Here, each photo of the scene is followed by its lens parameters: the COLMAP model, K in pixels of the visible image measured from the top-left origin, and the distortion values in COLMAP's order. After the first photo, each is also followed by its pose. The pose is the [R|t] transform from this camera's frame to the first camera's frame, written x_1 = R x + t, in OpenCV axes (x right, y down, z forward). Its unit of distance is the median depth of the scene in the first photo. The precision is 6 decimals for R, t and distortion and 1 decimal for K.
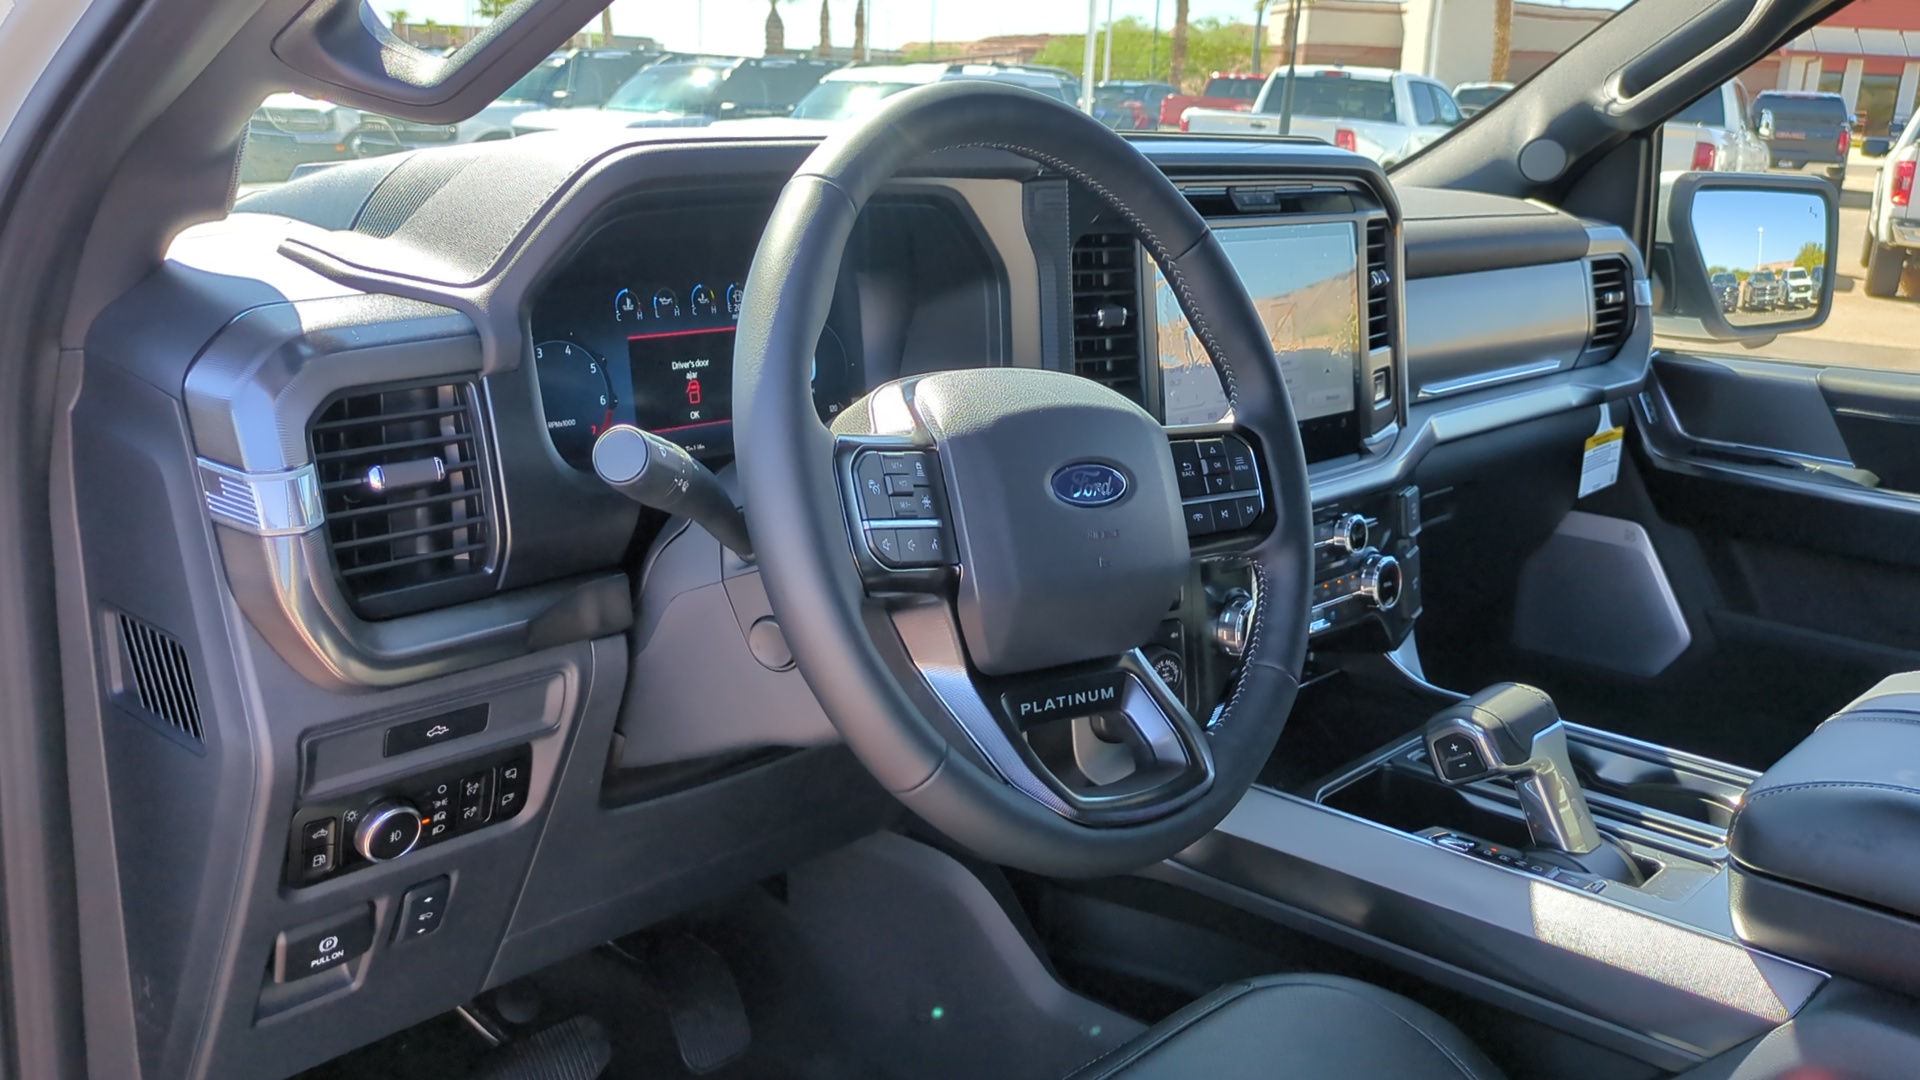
lens RADIAL K [[1645.7, 0, 972.9], [0, 1645.7, 541.8], [0, 0, 1]] dist [0.087848, -0.129142]
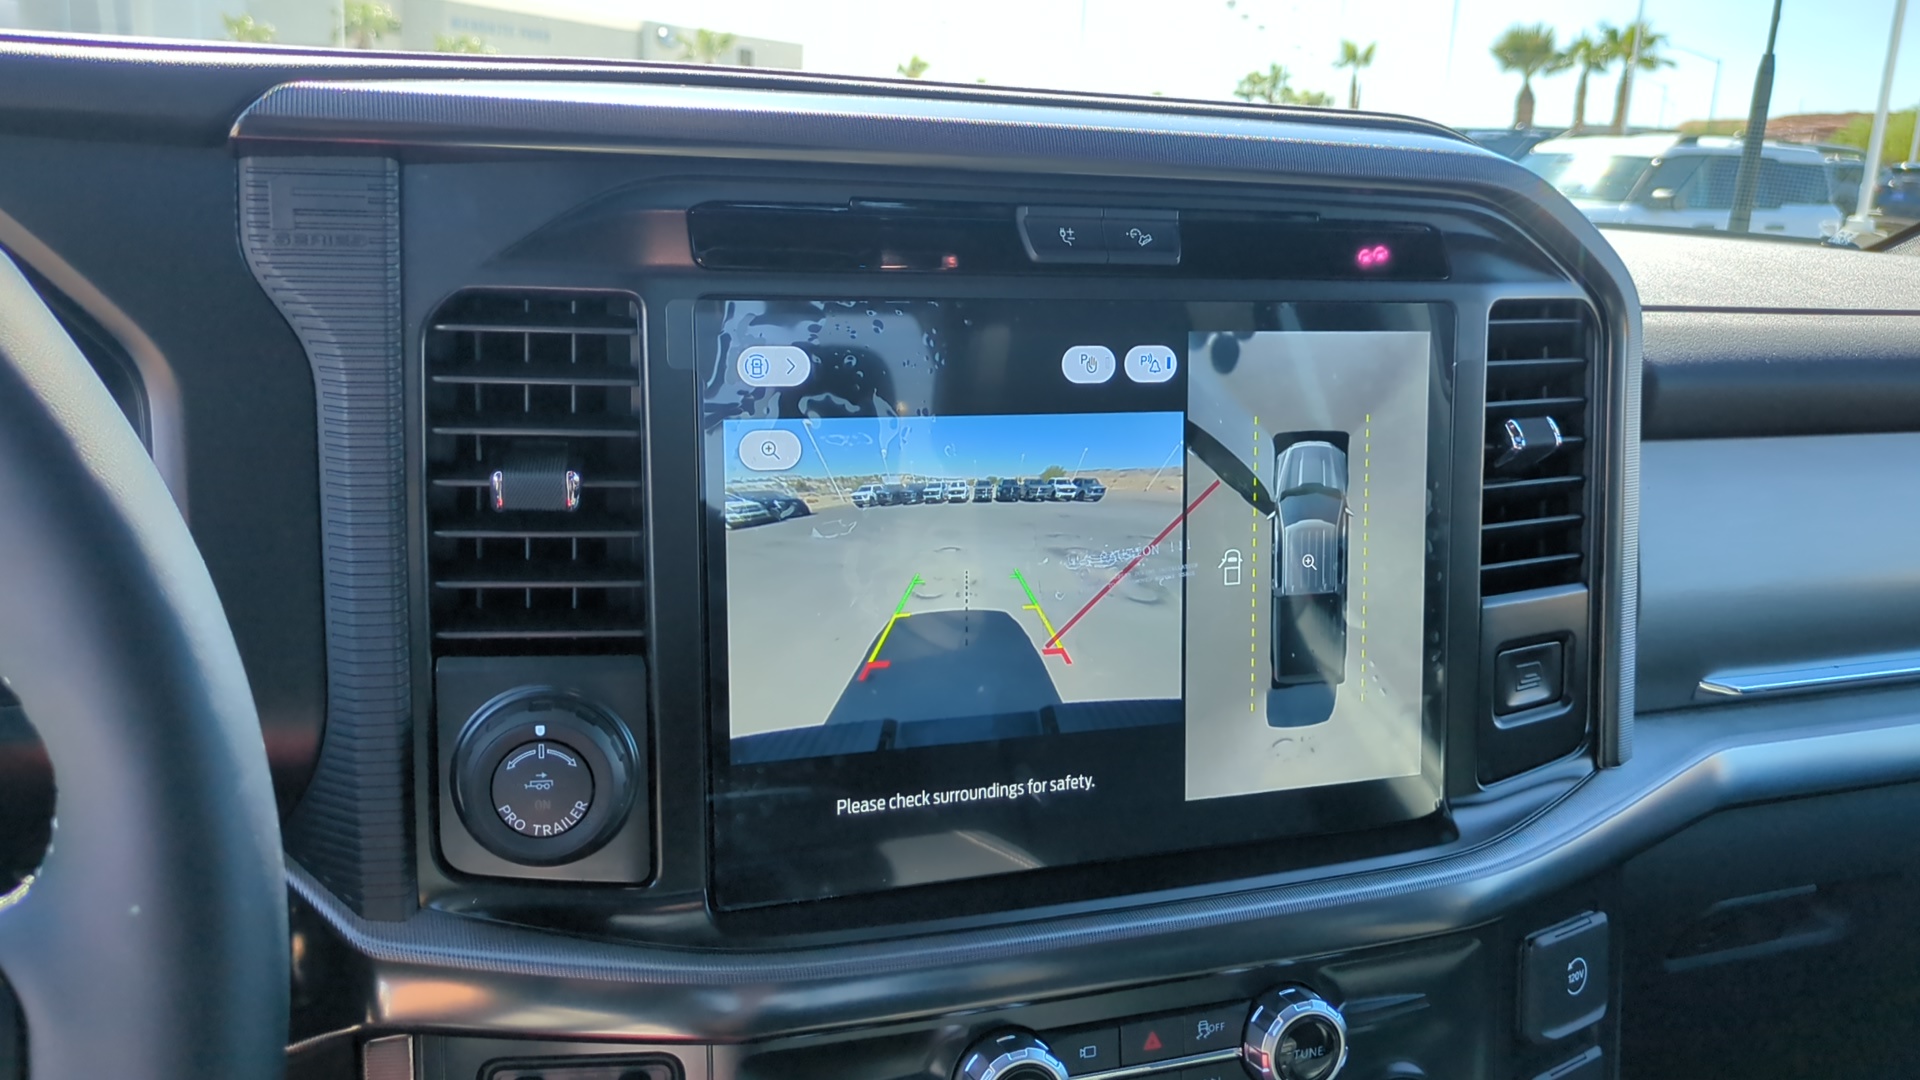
lens RADIAL K [[1638.7, 0, 967.8], [0, 1638.7, 542.6], [0, 0, 1]] dist [0.088599, -0.135340]
pose [[0.912716, 0.105929, -0.394623, 0.276843], [-0.121666, 0.992458, -0.014993, -0.103195], [0.390059, 0.061697, 0.918721, 0.526058]]
